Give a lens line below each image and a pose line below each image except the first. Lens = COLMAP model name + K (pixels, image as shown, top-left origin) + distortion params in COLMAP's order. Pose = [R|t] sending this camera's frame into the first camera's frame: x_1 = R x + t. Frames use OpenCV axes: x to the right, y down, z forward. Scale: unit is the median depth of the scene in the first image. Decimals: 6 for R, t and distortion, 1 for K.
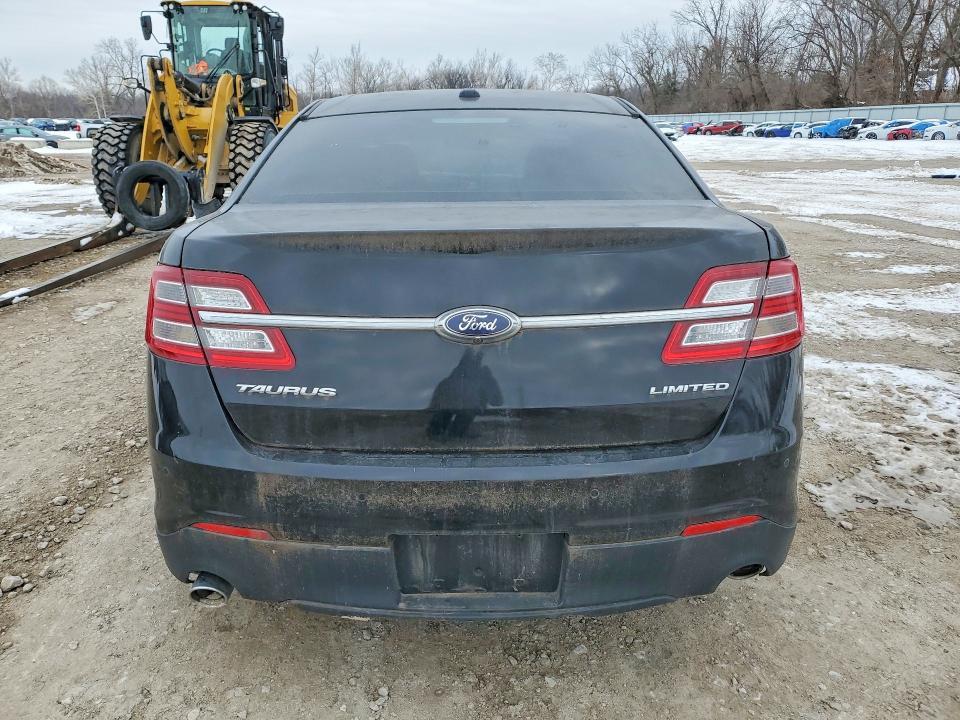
lens RADIAL K [[768.2, 0, 480.3], [0, 768.2, 363.2], [0, 0, 1]] dist [0.030741, 0.001592]
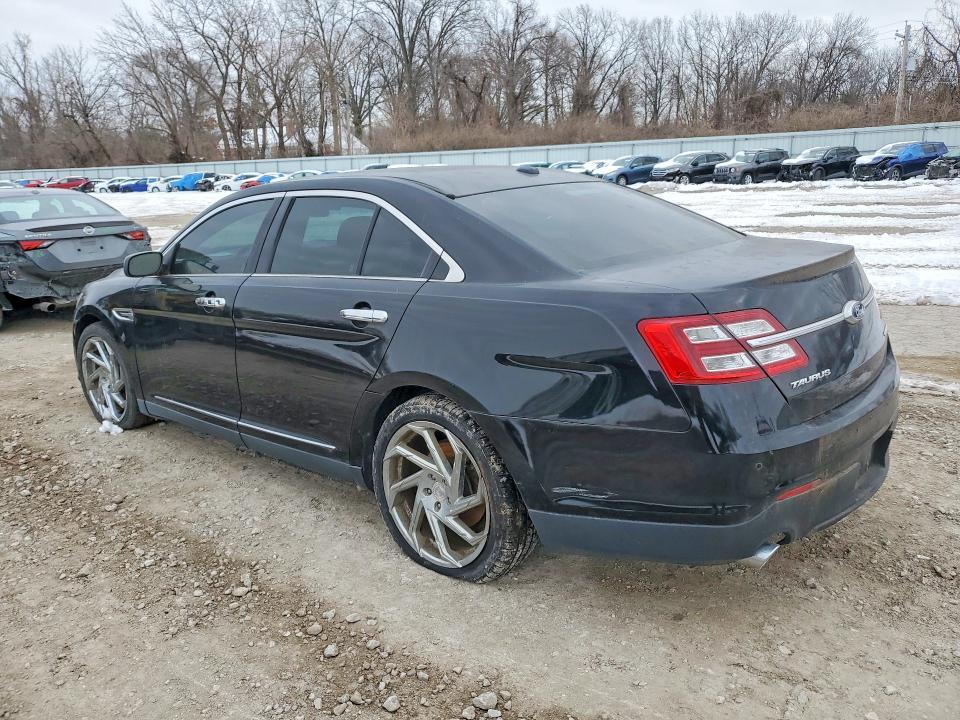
lens RADIAL K [[768.2, 0, 482.2], [0, 768.2, 359.0], [0, 0, 1]] dist [0.030741, 0.001592]
pose [[0.653573, -0.205165, 0.728526, -0.099310], [0.254056, 0.966180, 0.044175, -0.012852], [-0.712951, 0.156214, 0.683592, 0.025865]]
